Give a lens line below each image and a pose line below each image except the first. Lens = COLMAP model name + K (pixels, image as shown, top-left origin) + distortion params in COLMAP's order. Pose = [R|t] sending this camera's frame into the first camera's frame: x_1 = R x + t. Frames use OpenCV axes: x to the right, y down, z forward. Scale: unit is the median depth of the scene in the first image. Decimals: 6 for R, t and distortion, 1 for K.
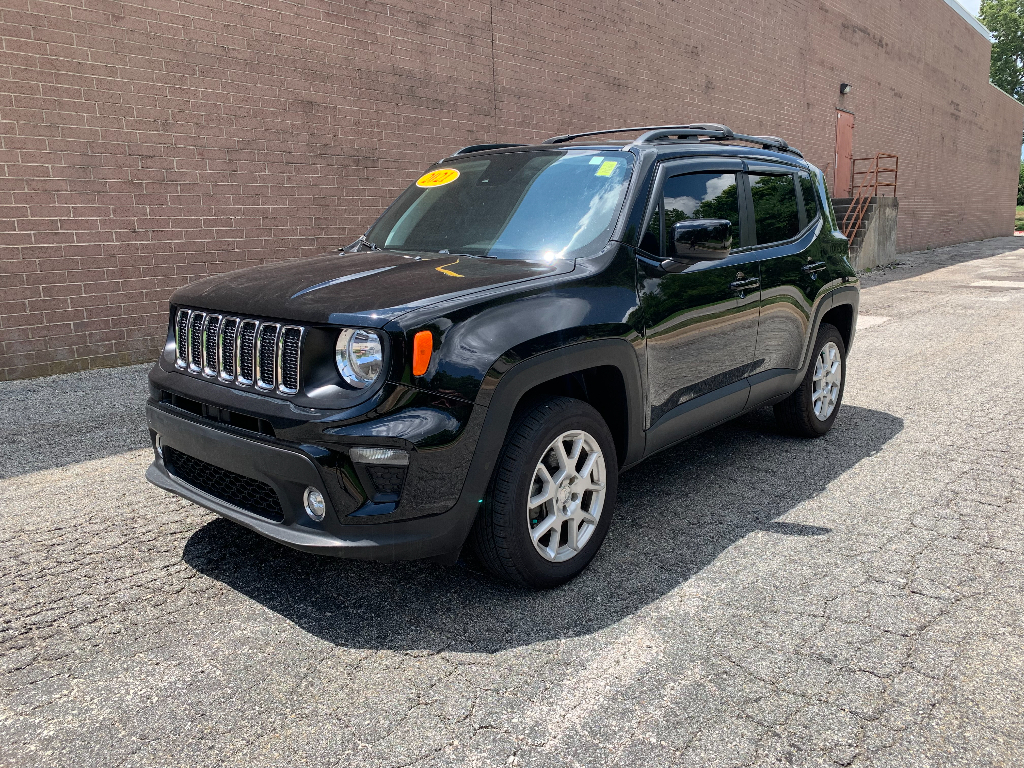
lens RADIAL K [[777.5, 0, 512.0], [0, 777.5, 384.0], [0, 0, 1]] dist [0.009839, -0.007134]
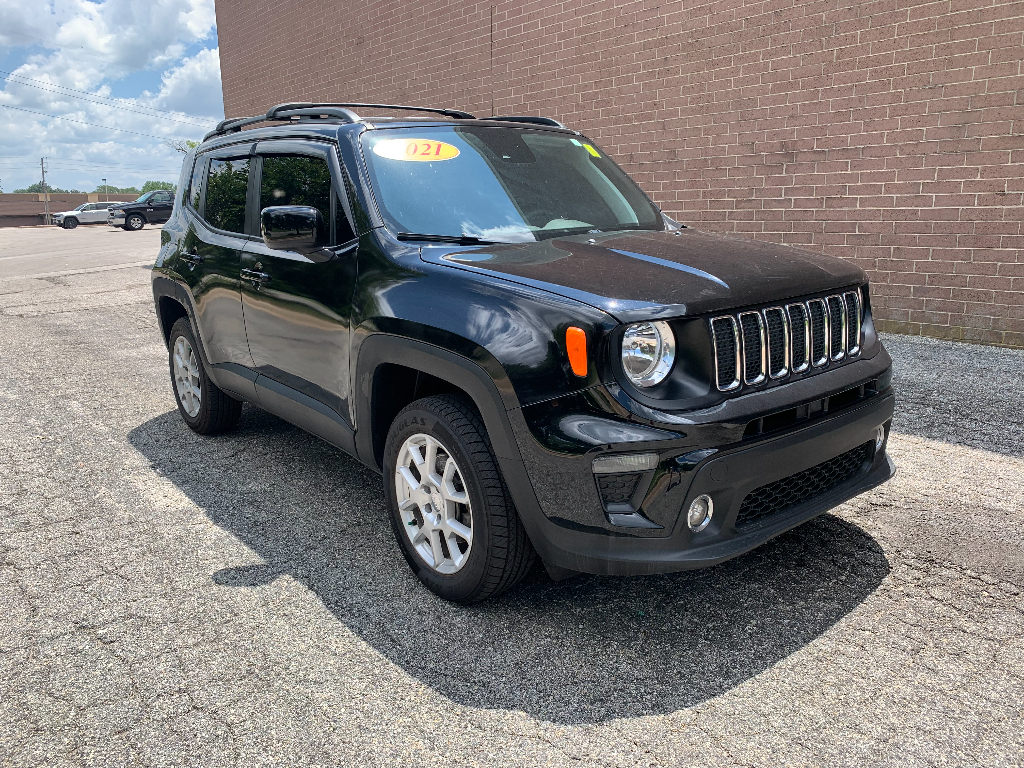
lens RADIAL K [[777.5, 0, 512.0], [0, 777.5, 384.0], [0, 0, 1]] dist [0.009839, -0.007134]
pose [[-0.185167, 0.243599, -0.952036, 0.225196], [-0.174888, 0.945155, 0.275854, -0.063411], [0.967020, 0.217579, -0.132409, 0.286567]]
